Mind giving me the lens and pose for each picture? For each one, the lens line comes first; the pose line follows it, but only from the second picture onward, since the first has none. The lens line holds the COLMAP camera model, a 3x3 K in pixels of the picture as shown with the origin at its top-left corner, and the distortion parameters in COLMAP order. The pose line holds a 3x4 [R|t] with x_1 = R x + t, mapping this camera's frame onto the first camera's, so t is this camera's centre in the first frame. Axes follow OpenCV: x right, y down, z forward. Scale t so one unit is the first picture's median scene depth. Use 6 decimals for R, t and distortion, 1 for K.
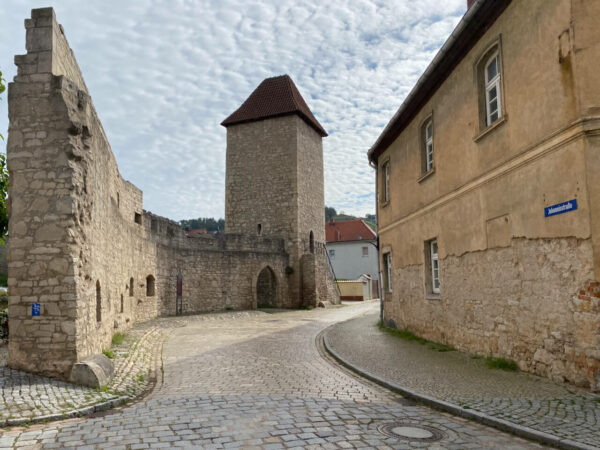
lens RADIAL K [[714.0, 0, 299.8], [0, 714.0, 223.3], [0, 0, 1]] dist [0.002308, 0.000000]
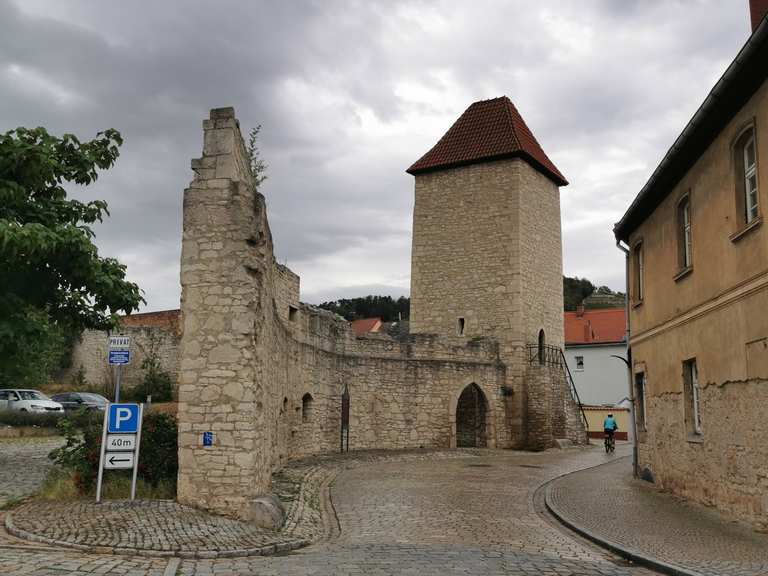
lens RADIAL K [[764.7, 0, 381.7], [0, 764.7, 290.7], [0, 0, 1]] dist [-0.018873, 0.000000]
pose [[0.988545, 0.006225, -0.150795, -0.014833], [-0.018573, 0.996573, -0.080612, 0.022089], [0.149777, 0.082489, 0.985273, 0.181967]]
